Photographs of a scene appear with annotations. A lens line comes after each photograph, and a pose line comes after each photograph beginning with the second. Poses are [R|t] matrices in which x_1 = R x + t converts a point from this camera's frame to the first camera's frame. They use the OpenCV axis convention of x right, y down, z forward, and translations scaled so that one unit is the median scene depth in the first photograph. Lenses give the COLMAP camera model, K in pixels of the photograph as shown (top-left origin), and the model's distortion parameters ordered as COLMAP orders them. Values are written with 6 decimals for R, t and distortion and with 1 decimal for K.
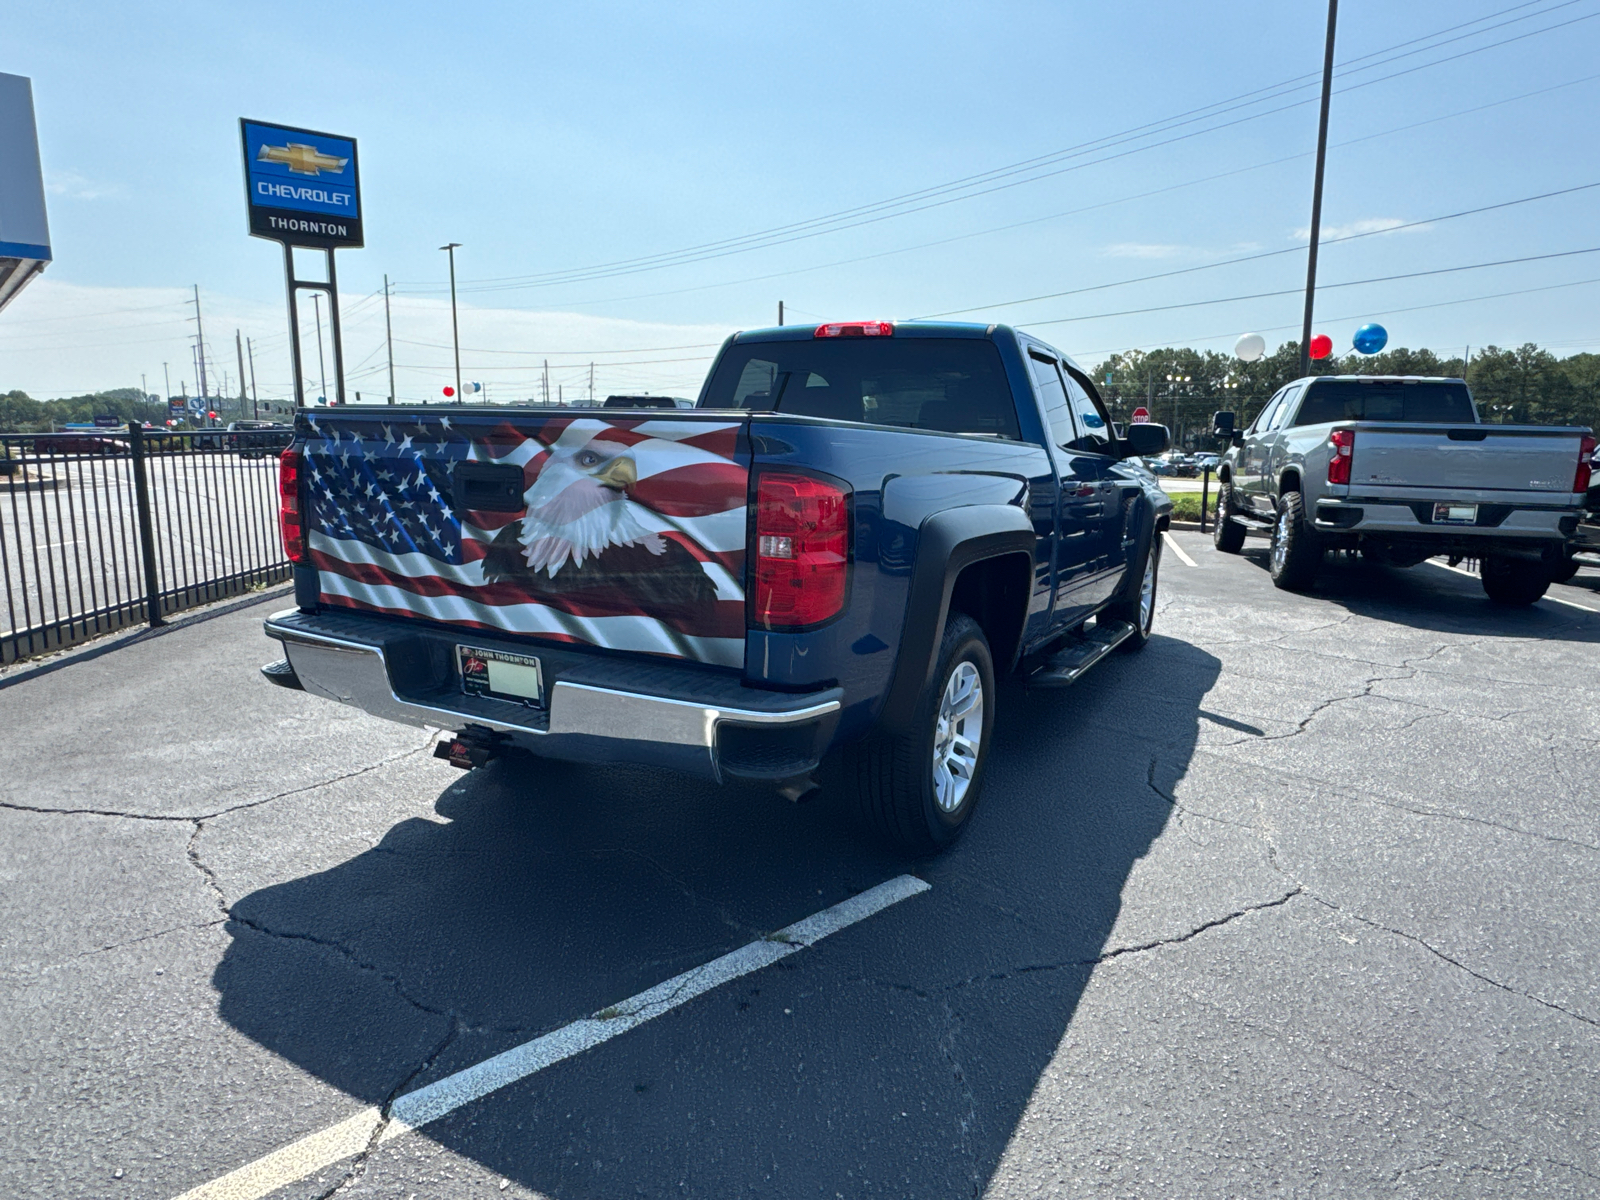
lens RADIAL K [[985.2, 0, 800.0], [0, 985.2, 600.0], [0, 0, 1]] dist [-0.001234, -0.000201]
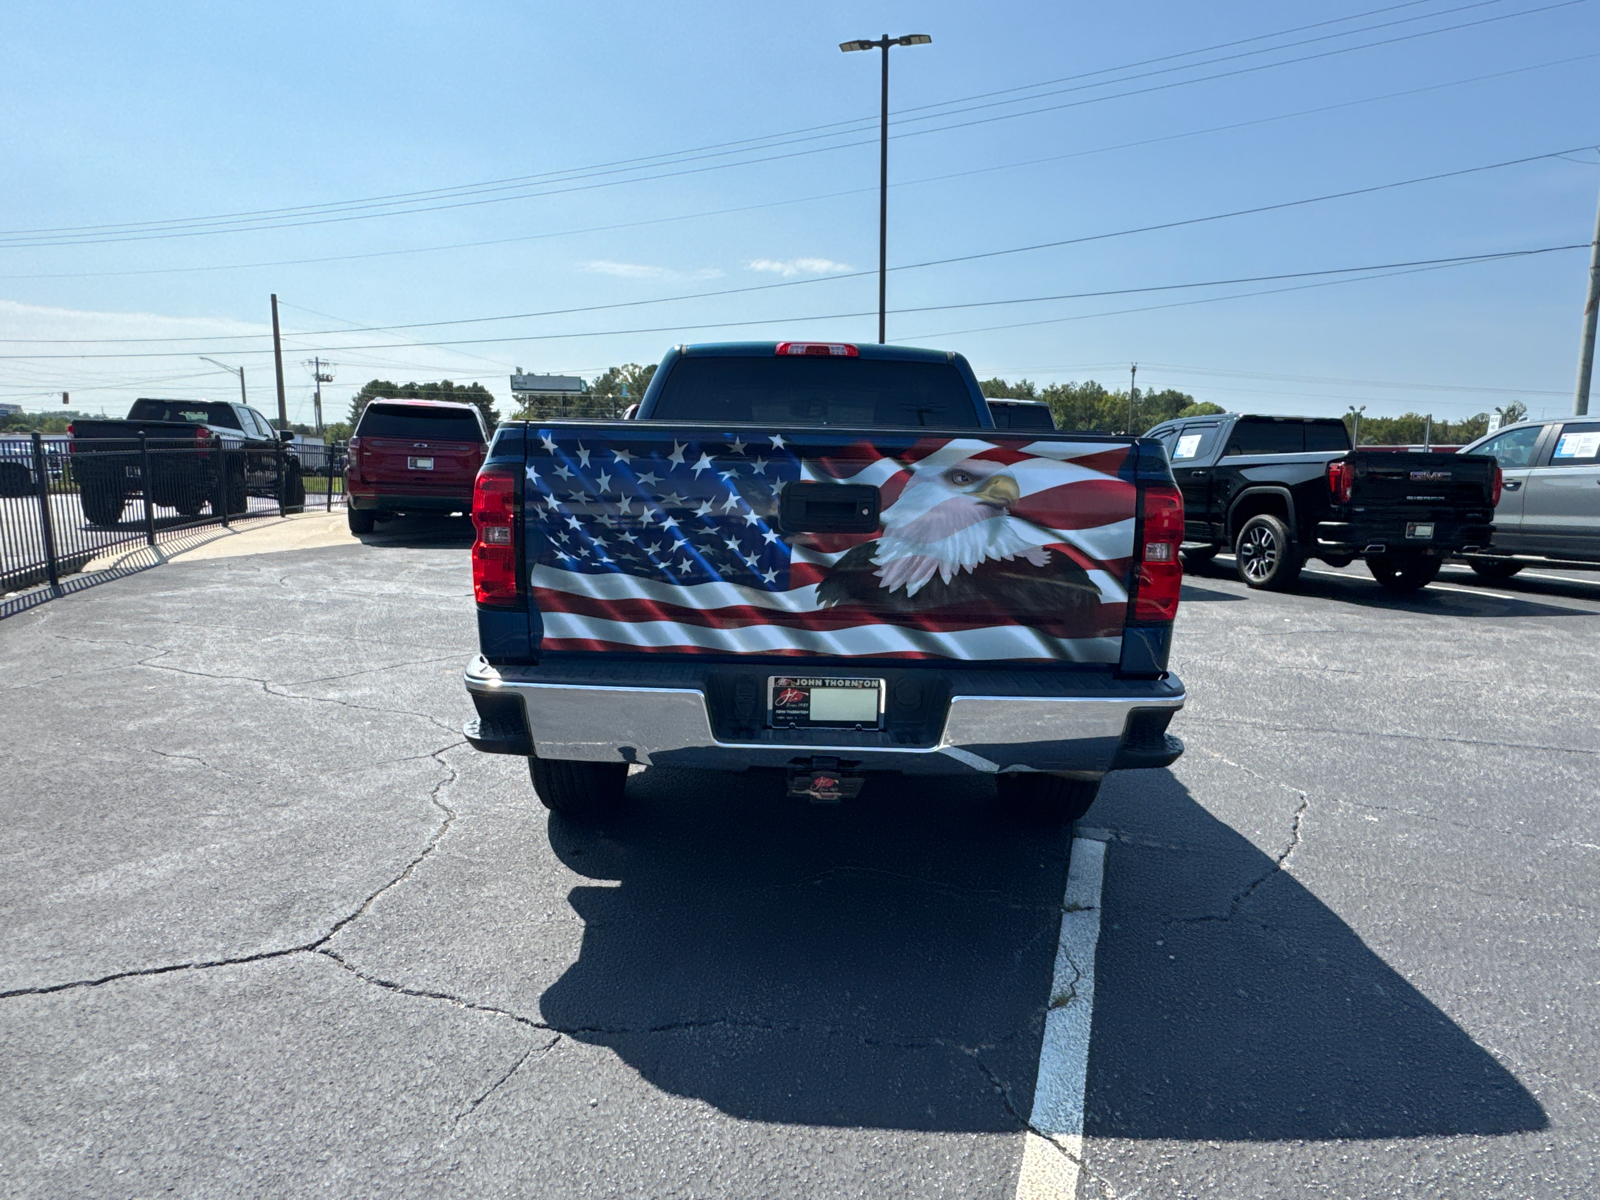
lens RADIAL K [[985.2, 0, 800.0], [0, 985.2, 600.0], [0, 0, 1]] dist [-0.001234, -0.000201]
pose [[0.879347, -0.073425, 0.470487, -0.785786], [0.078091, 0.996900, 0.009625, -0.035525], [-0.469735, 0.028277, 0.882355, 0.159345]]
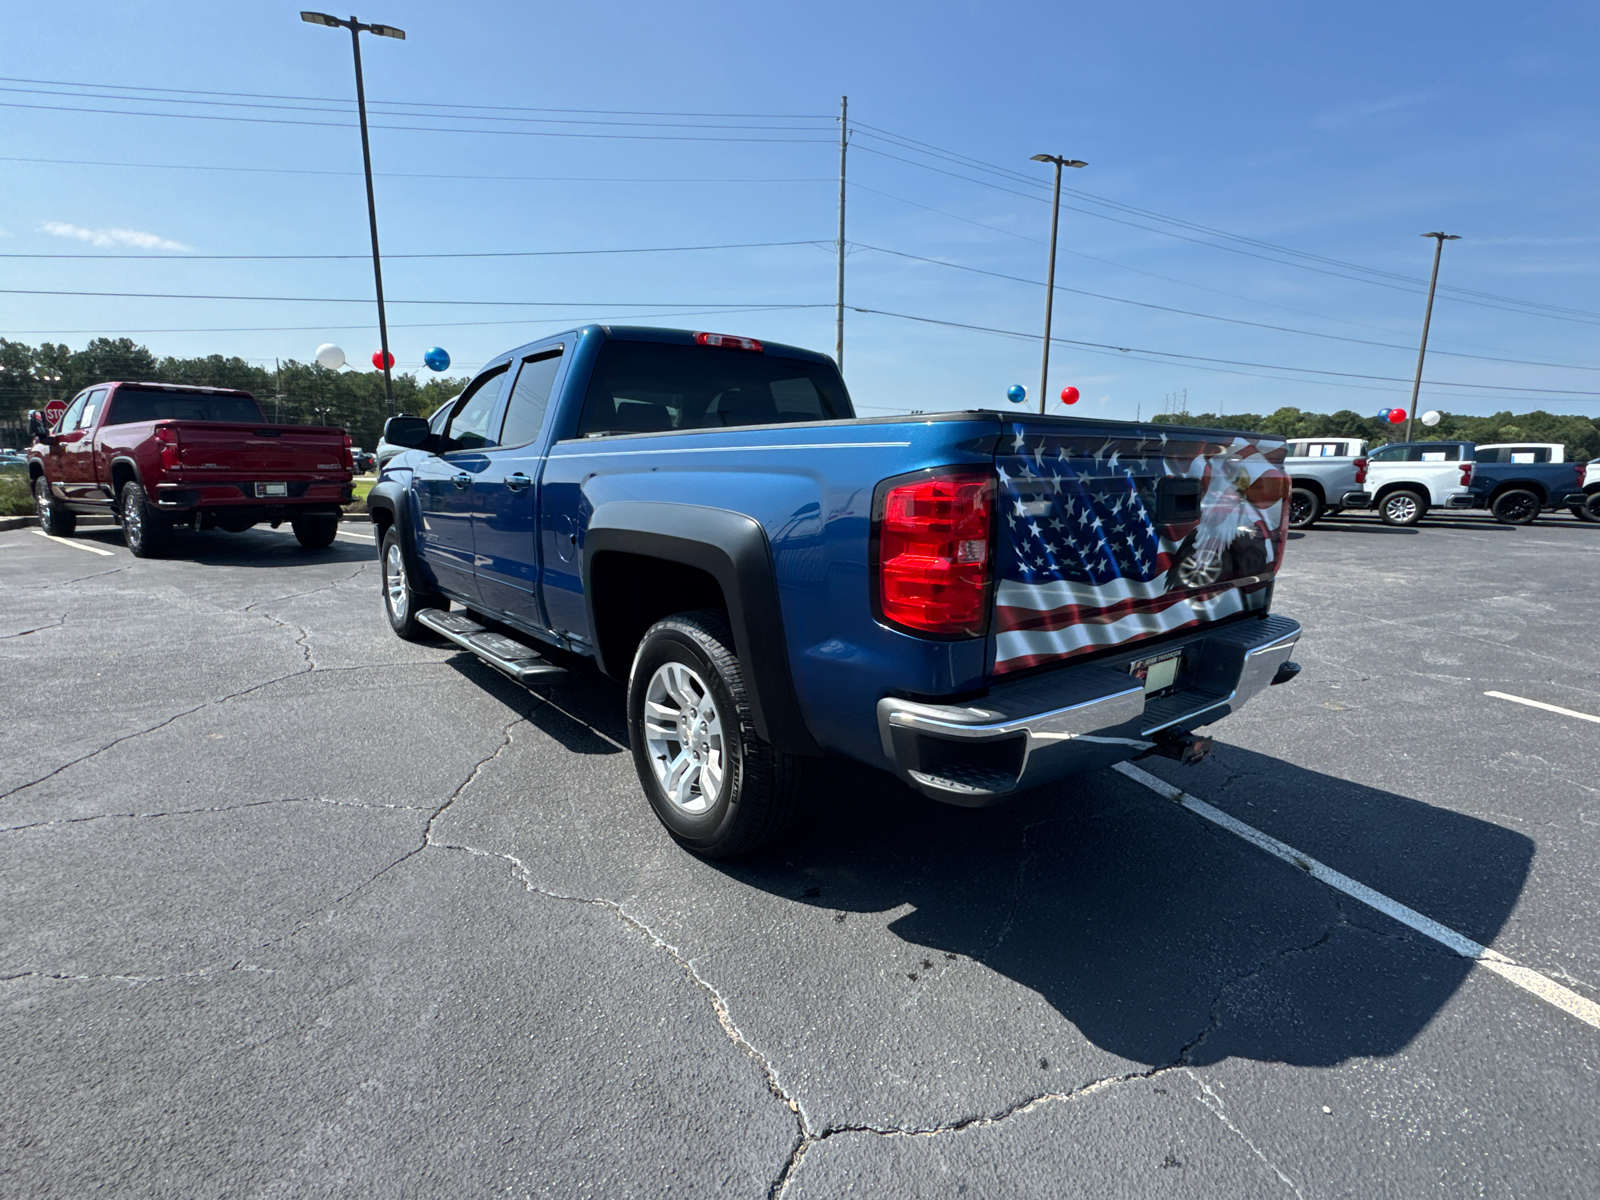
lens RADIAL K [[791.3, 0, 800.0], [0, 791.3, 600.0], [0, 0, 1]] dist [-0.001742, -0.000562]
pose [[0.383826, -0.184905, 0.904703, -1.229746], [0.143588, 0.979780, 0.139332, -0.181923], [-0.912173, 0.076425, 0.402616, 1.012444]]
